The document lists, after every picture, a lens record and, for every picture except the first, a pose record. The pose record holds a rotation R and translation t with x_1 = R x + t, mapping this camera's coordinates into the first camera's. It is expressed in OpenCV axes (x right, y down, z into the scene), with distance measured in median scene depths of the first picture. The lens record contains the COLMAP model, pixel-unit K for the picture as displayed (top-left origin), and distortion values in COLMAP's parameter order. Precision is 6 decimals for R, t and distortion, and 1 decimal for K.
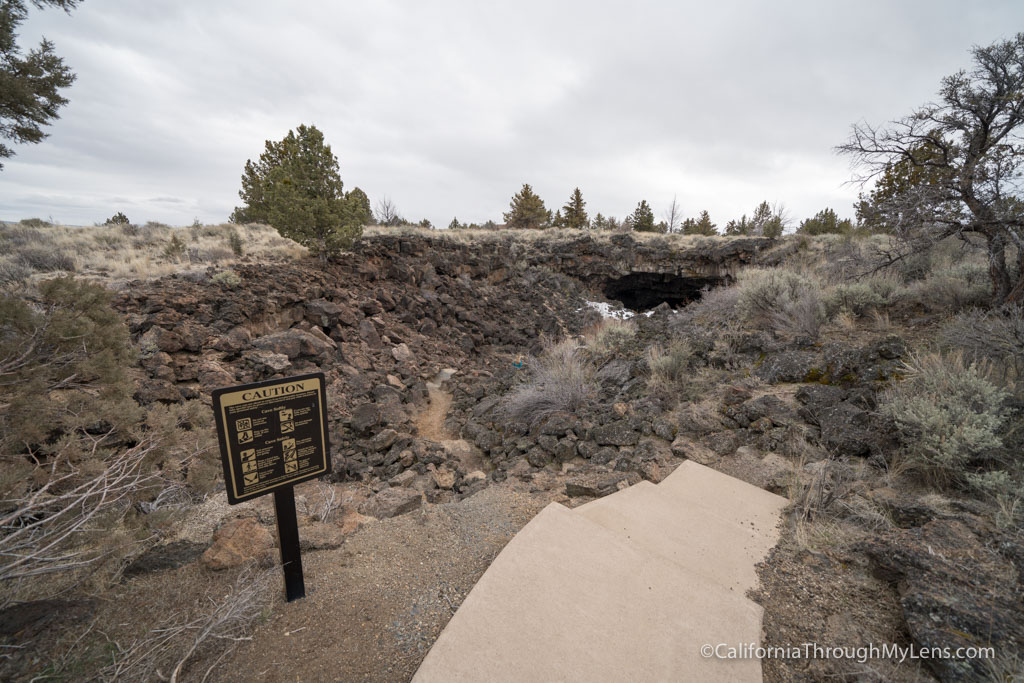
lens RADIAL K [[389.7, 0, 512.0], [0, 389.7, 341.5], [0, 0, 1]] dist [-0.000018, -0.000006]
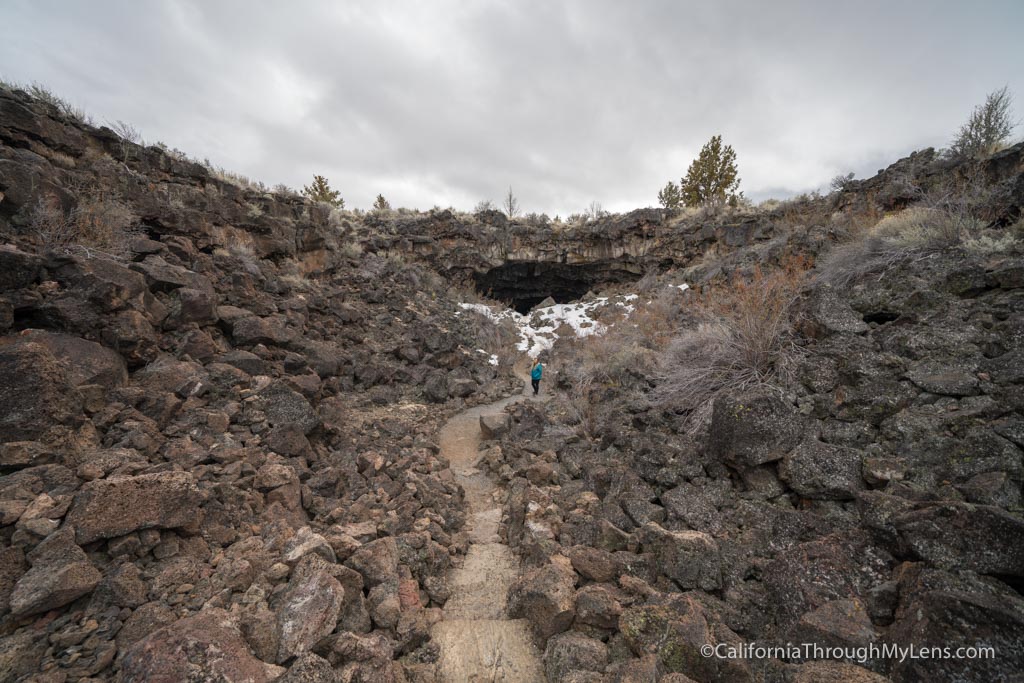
lens RADIAL K [[365.4, 0, 511.7], [0, 365.4, 347.8], [0, 0, 1]] dist [-0.019902, -0.000116]
pose [[0.863535, -0.134006, 0.486159, -0.058674], [0.154781, 0.987945, -0.002607, -0.008698], [-0.479949, 0.077499, 0.873867, 0.432394]]
